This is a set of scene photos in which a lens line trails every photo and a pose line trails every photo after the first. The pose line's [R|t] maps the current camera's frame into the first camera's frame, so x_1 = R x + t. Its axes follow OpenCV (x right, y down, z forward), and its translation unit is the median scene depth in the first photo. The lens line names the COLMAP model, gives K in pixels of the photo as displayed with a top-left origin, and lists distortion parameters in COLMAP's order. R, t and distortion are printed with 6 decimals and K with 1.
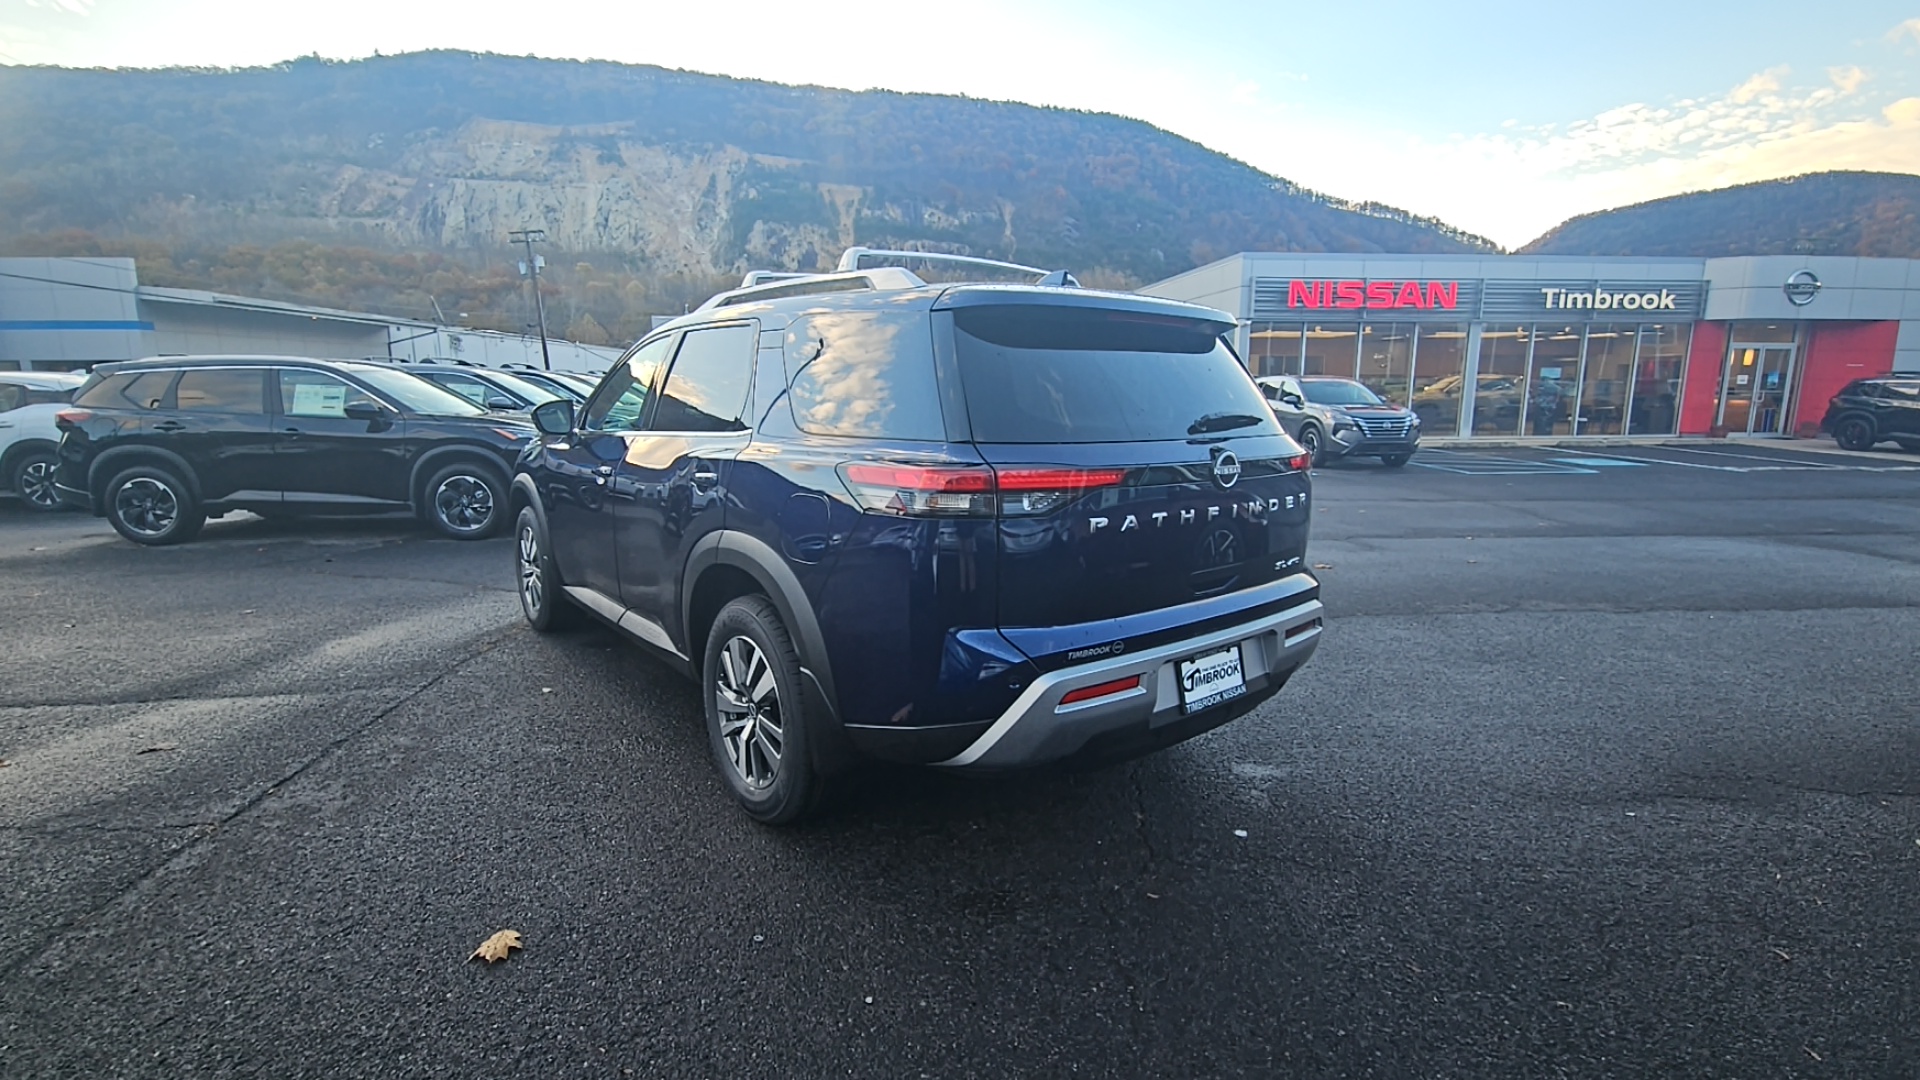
lens RADIAL K [[850.9, 0, 956.6], [0, 850.9, 544.7], [0, 0, 1]] dist [0.011686, -0.007268]
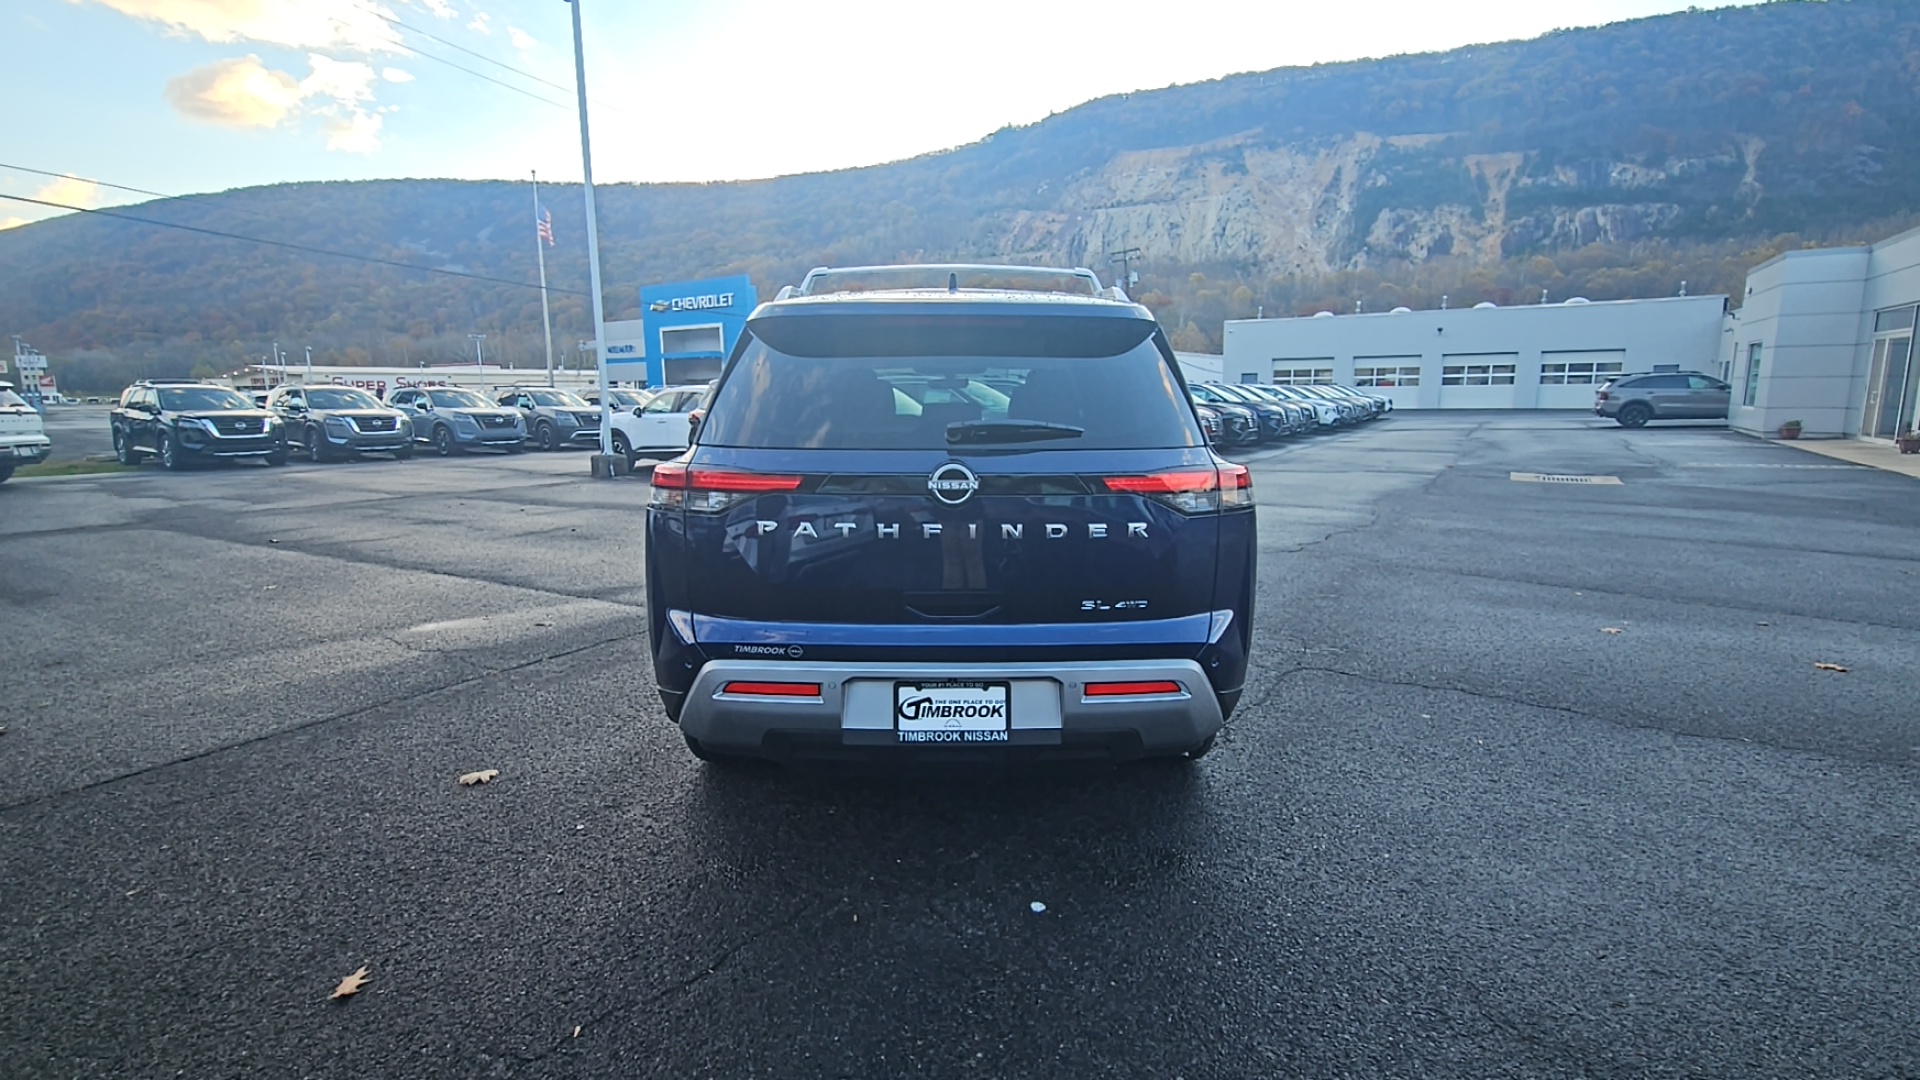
lens RADIAL K [[850.9, 0, 956.6], [0, 850.9, 544.7], [0, 0, 1]] dist [0.011686, -0.007268]
pose [[0.787567, 0.101655, -0.607787, 0.174646], [-0.104159, 0.994068, 0.031294, -0.010610], [0.607362, 0.038660, 0.793484, 0.057514]]
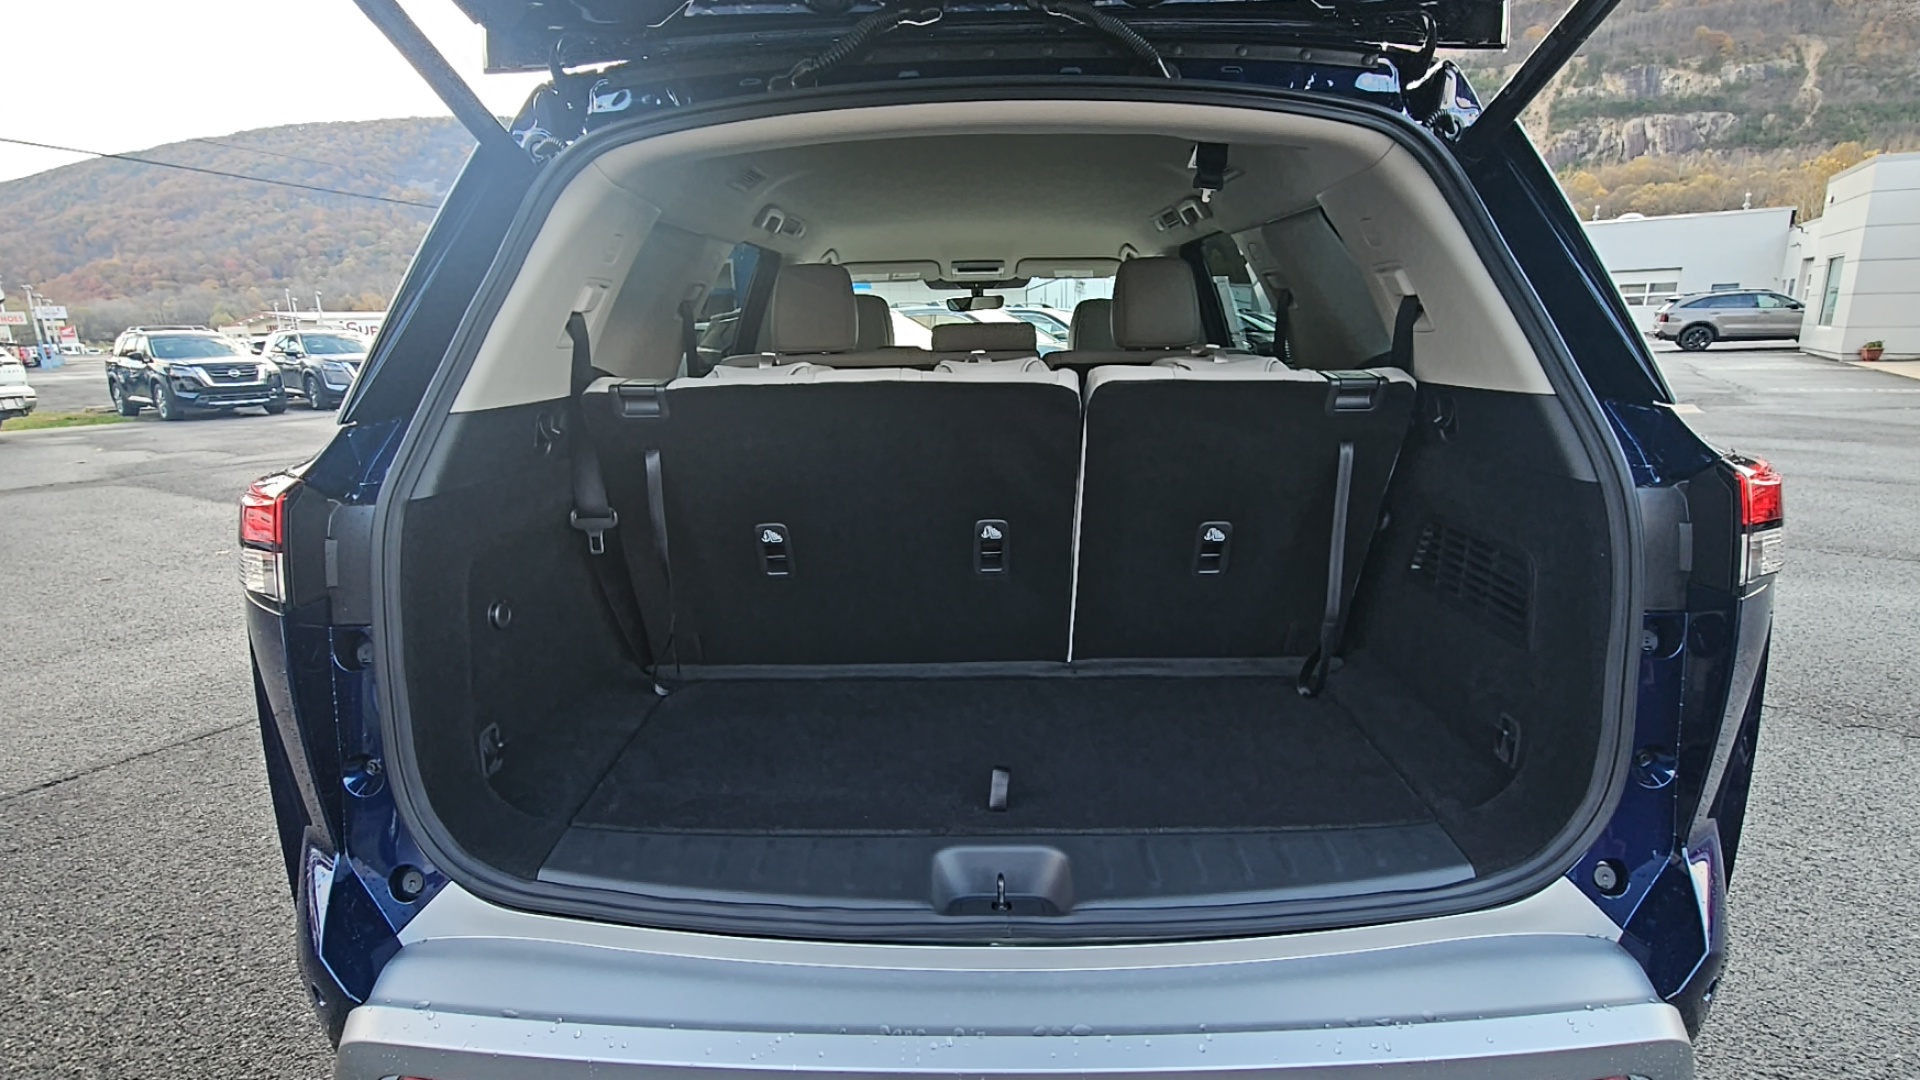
lens RADIAL K [[846.6, 0, 956.9], [0, 846.6, 540.6], [0, 0, 1]] dist [0.030464, -0.018156]
pose [[0.774869, 0.133002, -0.617972, 0.133487], [-0.090302, 0.990878, 0.100033, -0.015278], [0.625639, -0.021708, 0.779811, 0.104929]]
